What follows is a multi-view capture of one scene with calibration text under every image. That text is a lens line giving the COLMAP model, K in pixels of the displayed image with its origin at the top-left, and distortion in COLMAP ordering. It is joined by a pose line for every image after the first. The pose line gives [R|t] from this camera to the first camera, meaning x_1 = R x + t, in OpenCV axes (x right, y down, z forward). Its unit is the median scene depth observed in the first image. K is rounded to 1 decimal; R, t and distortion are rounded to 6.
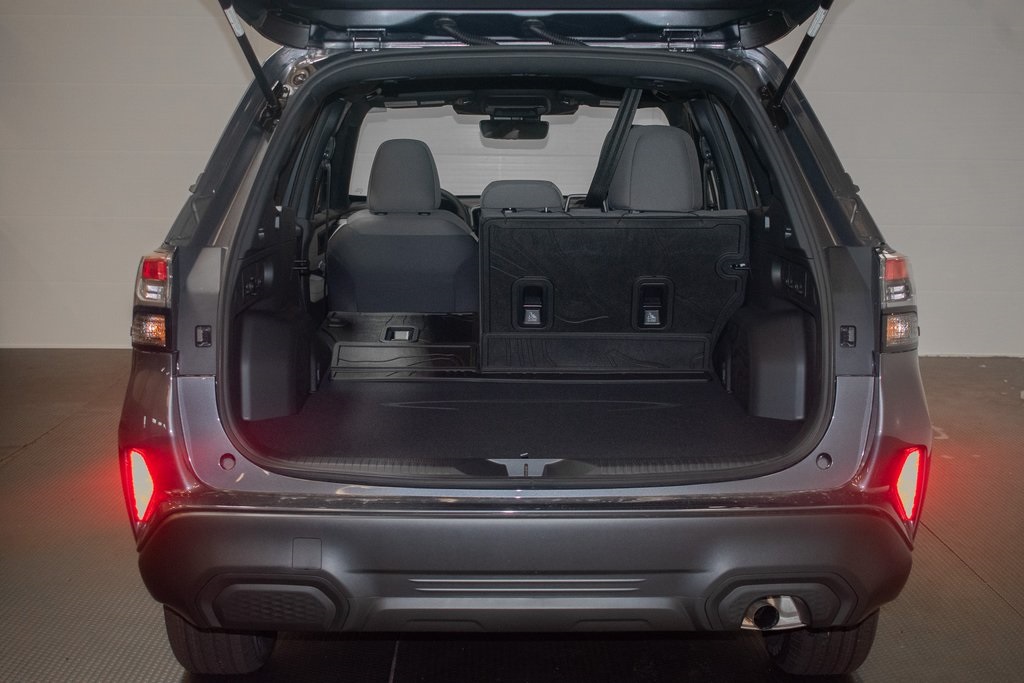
lens RADIAL K [[1522.2, 0, 512.0], [0, 1522.2, 341.5], [0, 0, 1]] dist [-0.004662, 0.024907]
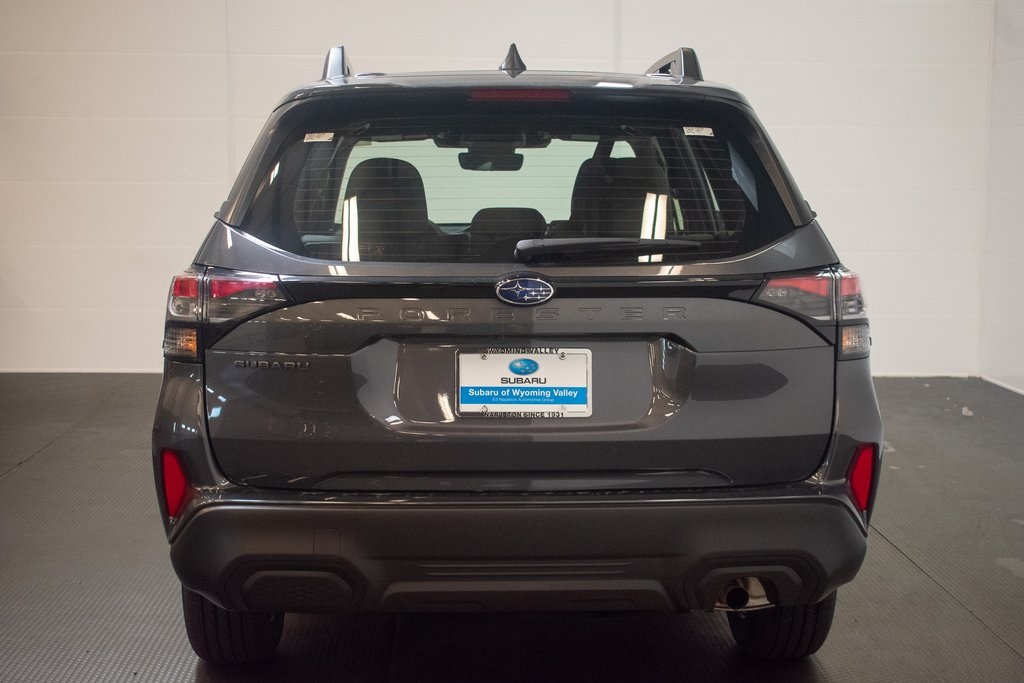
lens RADIAL K [[1508.4, 0, 512.0], [0, 1508.4, 341.5], [0, 0, 1]] dist [0.000317, -0.025478]
pose [[0.999473, -0.003761, 0.032239, -0.031426], [0.004389, 0.999802, -0.019430, 0.013451], [-0.032160, 0.019561, 0.999291, -0.098570]]
